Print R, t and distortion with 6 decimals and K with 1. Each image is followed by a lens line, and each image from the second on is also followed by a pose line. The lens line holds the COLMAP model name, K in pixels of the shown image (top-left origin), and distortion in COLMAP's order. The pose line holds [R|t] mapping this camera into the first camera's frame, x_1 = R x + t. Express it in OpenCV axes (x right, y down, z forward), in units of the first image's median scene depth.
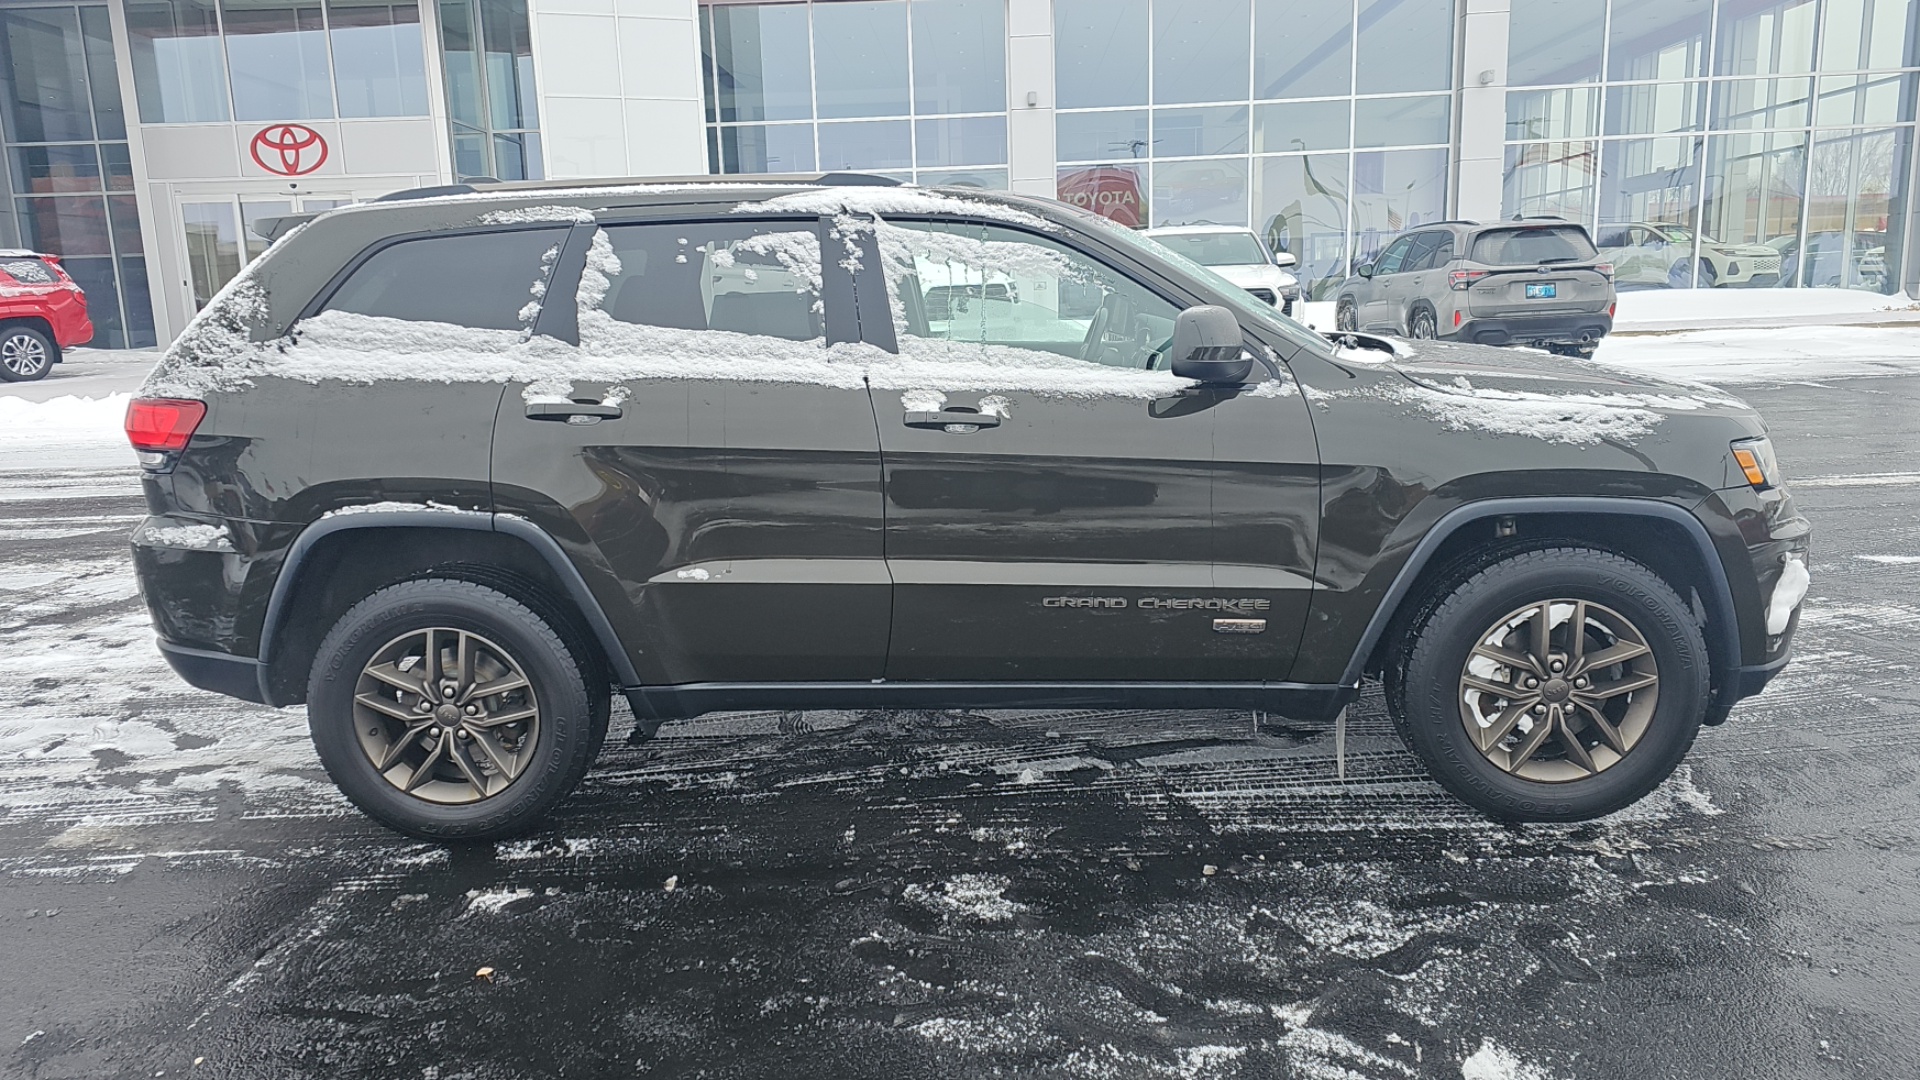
lens RADIAL K [[1375.0, 0, 947.6], [0, 1375.0, 541.0], [0, 0, 1]] dist [0.075561, -0.065720]
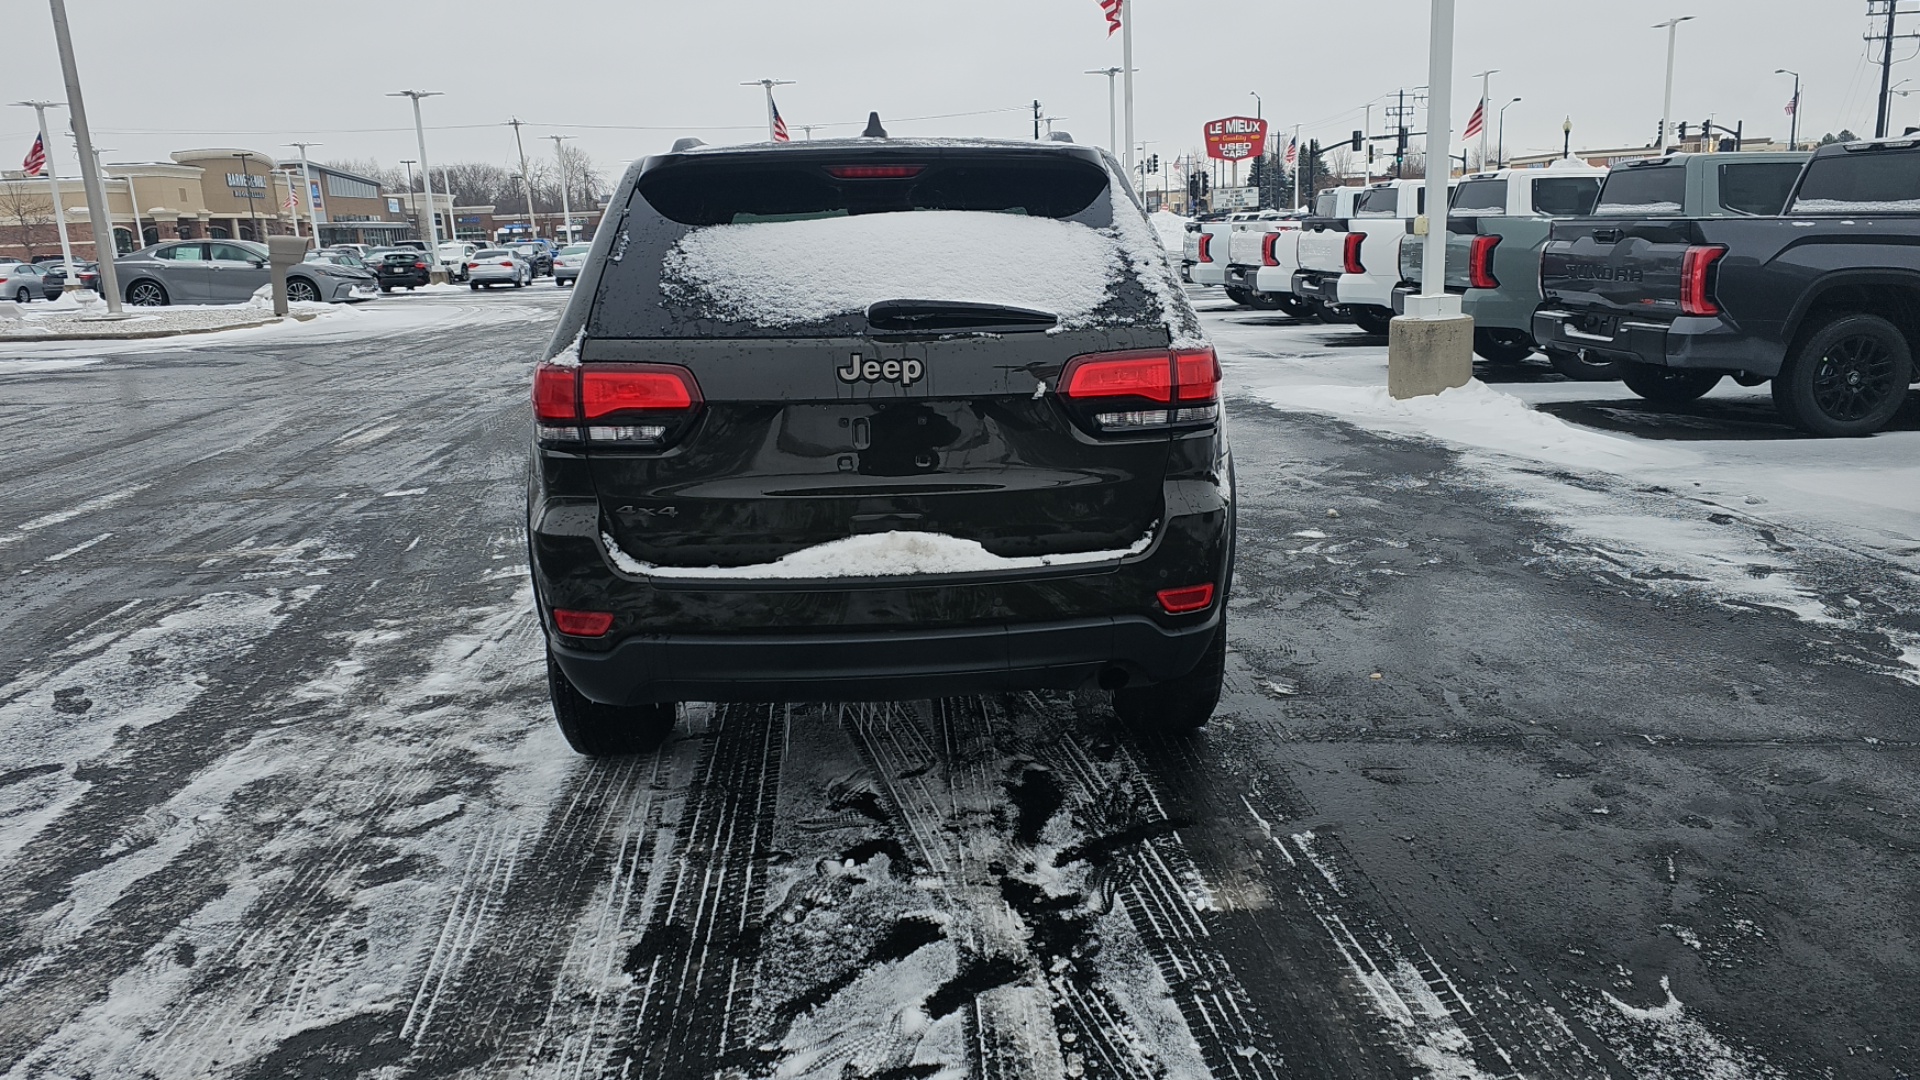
lens RADIAL K [[1351.5, 0, 983.6], [0, 1351.5, 530.5], [0, 0, 1]] dist [0.068822, -0.051402]
pose [[-0.094205, -0.186382, 0.977951, -1.423982], [0.225426, 0.952812, 0.203306, -0.197426], [-0.969695, 0.239608, -0.047744, 1.205283]]
